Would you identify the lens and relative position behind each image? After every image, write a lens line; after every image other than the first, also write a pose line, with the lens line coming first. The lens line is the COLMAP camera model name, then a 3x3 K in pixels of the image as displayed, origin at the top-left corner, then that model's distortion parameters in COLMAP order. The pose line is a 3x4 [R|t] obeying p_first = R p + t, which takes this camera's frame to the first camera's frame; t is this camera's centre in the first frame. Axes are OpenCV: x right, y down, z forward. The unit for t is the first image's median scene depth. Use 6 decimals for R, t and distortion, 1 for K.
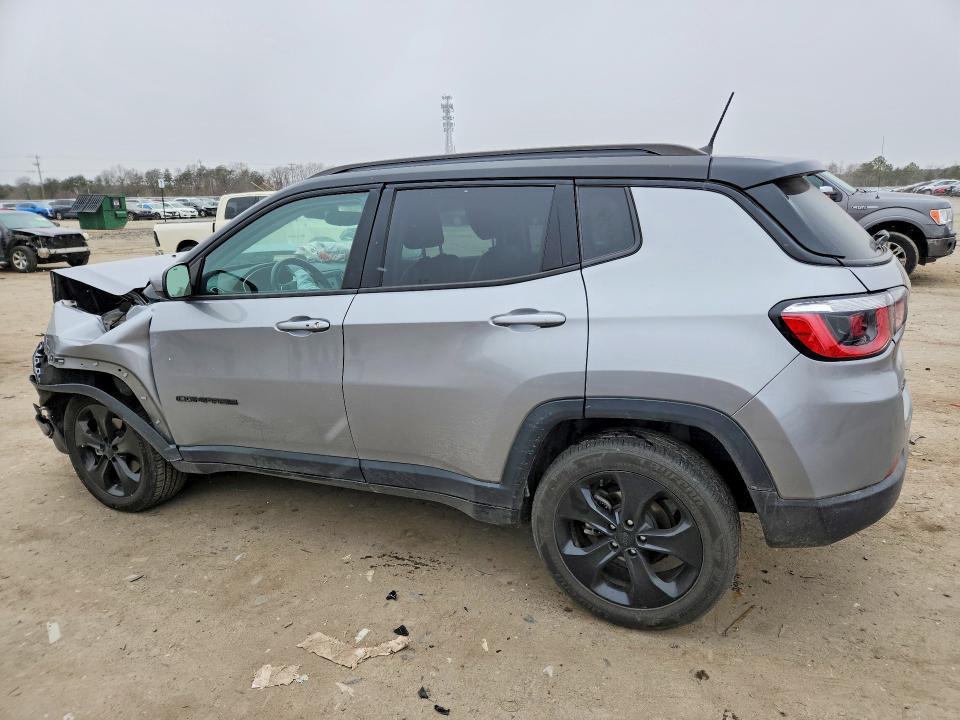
lens RADIAL K [[710.4, 0, 480.0], [0, 710.4, 360.0], [0, 0, 1]] dist [0.048232, -0.057777]
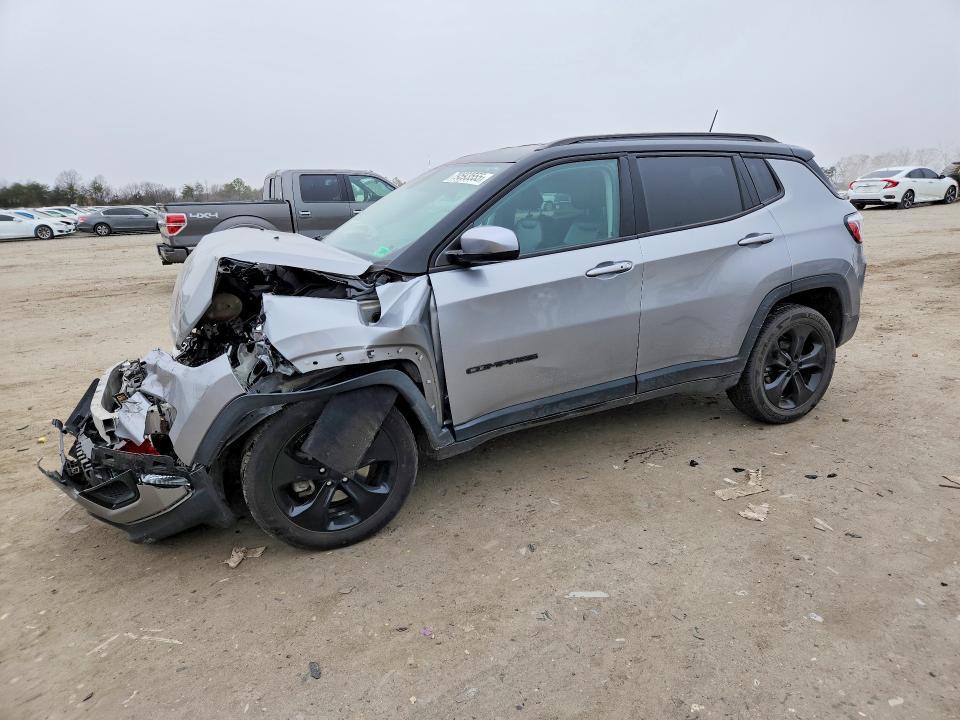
lens RADIAL K [[732.4, 0, 473.3], [0, 732.4, 357.1], [0, 0, 1]] dist [0.005854, 0.002569]
pose [[0.584076, -0.169678, 0.793766, -1.392621], [0.205879, 0.976896, 0.057332, -0.022255], [-0.785155, 0.129934, 0.605515, 0.471680]]
